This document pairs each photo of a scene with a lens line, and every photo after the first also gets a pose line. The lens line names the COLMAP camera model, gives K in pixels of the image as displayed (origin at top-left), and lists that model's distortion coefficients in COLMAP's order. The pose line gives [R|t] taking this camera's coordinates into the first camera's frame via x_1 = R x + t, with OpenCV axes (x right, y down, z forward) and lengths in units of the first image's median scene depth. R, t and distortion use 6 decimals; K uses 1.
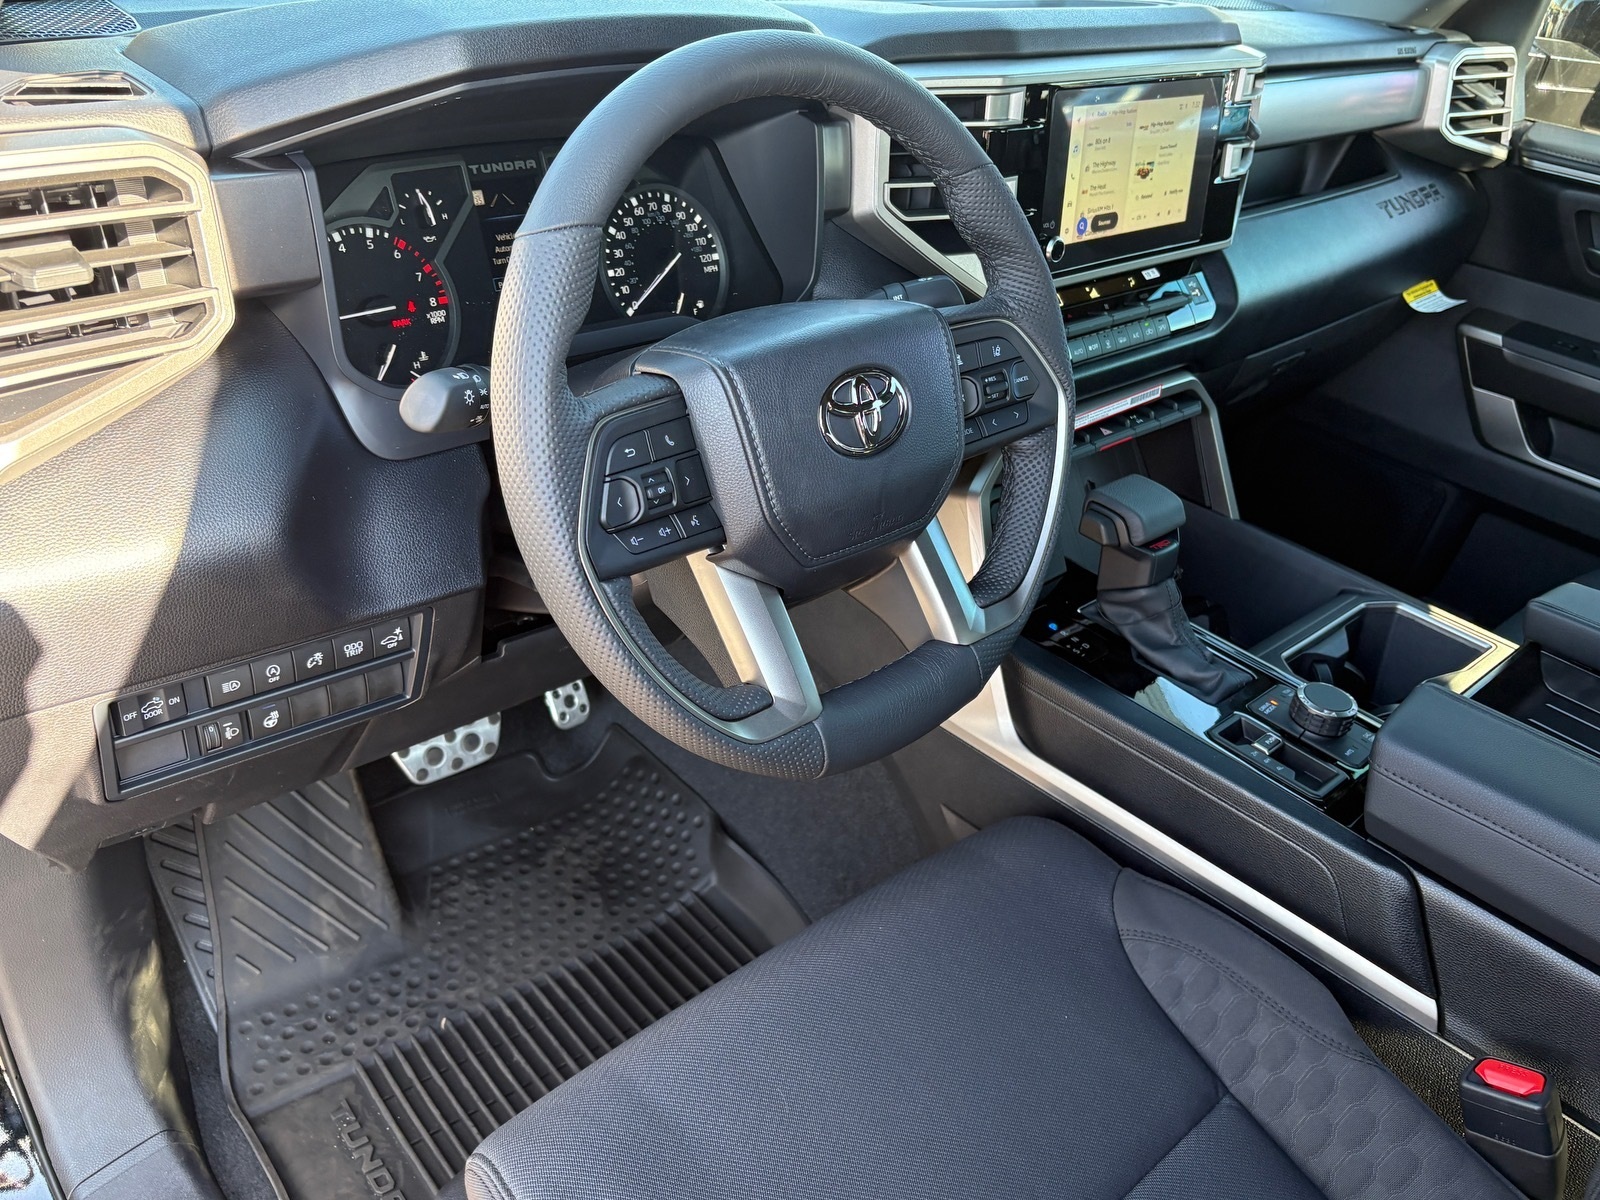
lens RADIAL K [[1305.0, 0, 800.0], [0, 1305.0, 600.0], [0, 0, 1]] dist [0.021857, 0.004867]
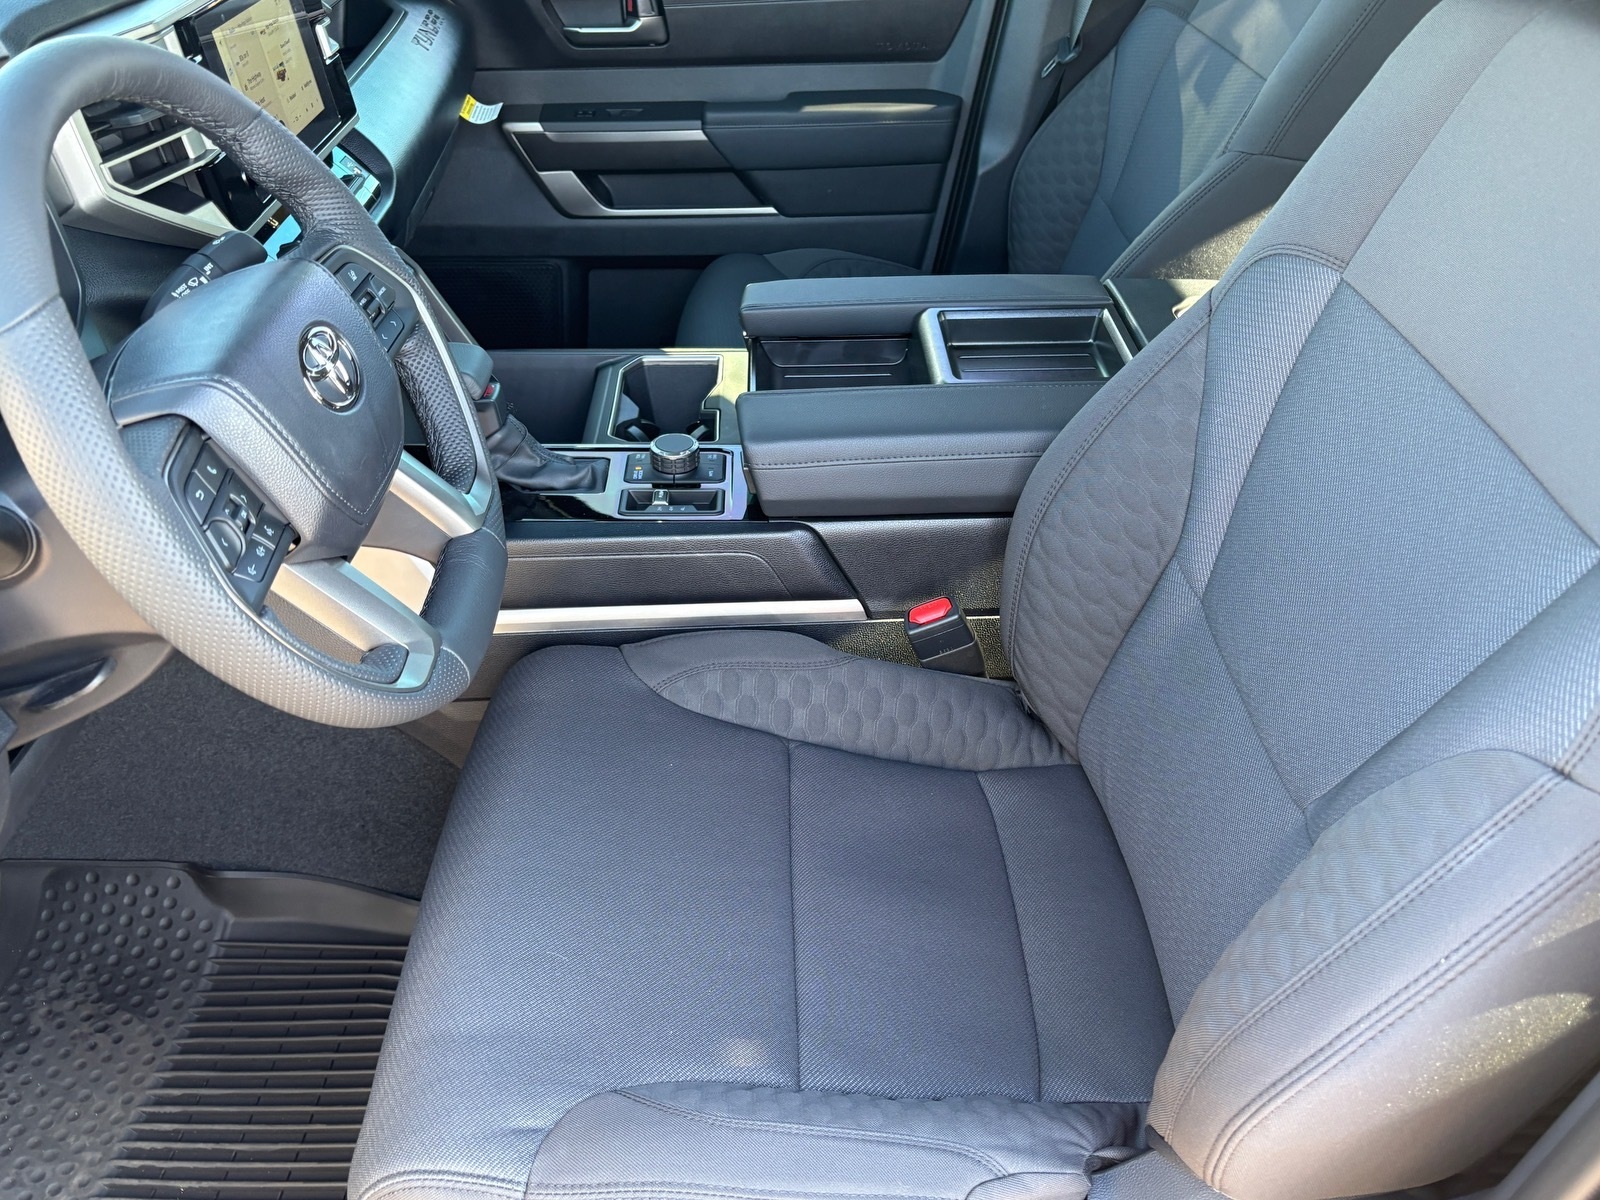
lens RADIAL K [[1307.6, 0, 800.7], [0, 1307.6, 623.0], [0, 0, 1]] dist [-0.009949, 0.001234]
pose [[0.663484, -0.518575, 0.539322, -0.213317], [0.444471, 0.853042, 0.273430, -0.050859], [-0.601859, 0.058297, 0.796472, -0.031029]]
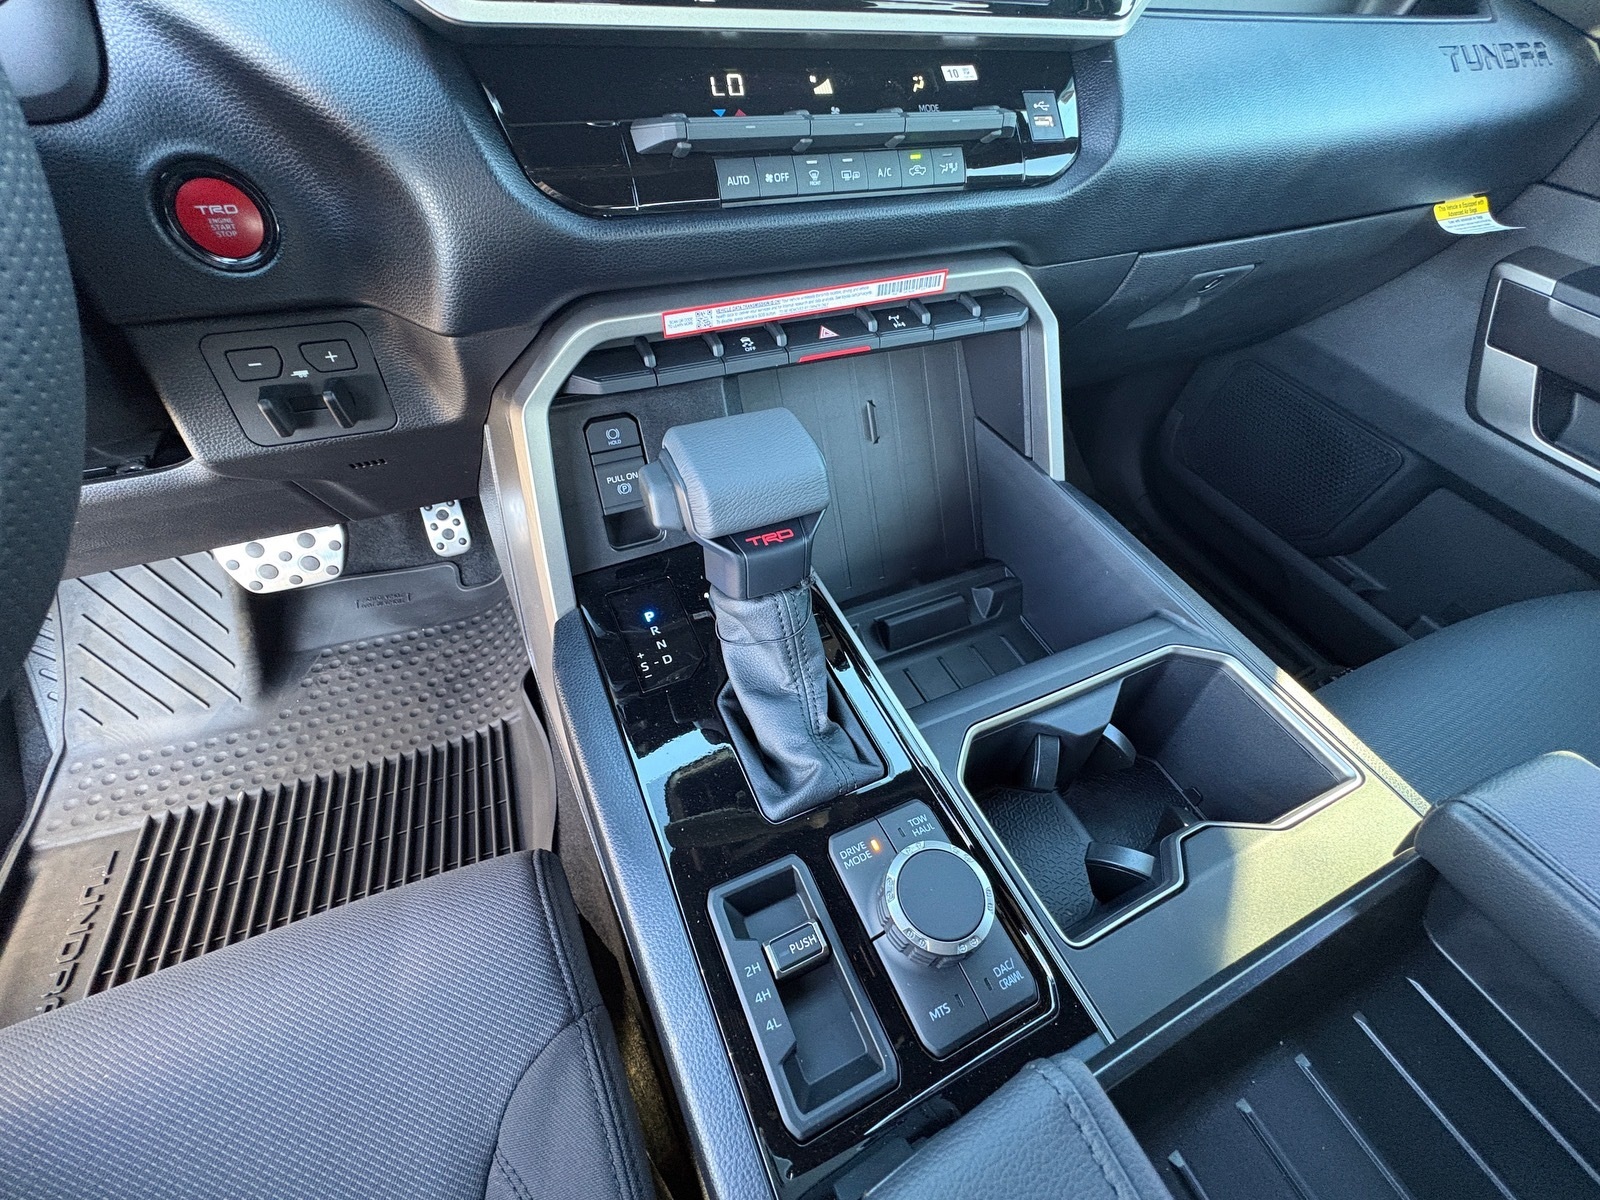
lens RADIAL K [[668.9, 0, 800.0], [0, 668.9, 600.0], [0, 0, 1]] dist [0.004521, 0.000317]
pose [[0.952237, 0.207210, -0.224295, 0.305569], [-0.141989, 0.950751, 0.275519, -0.085799], [0.270339, -0.230512, 0.934763, 0.600748]]
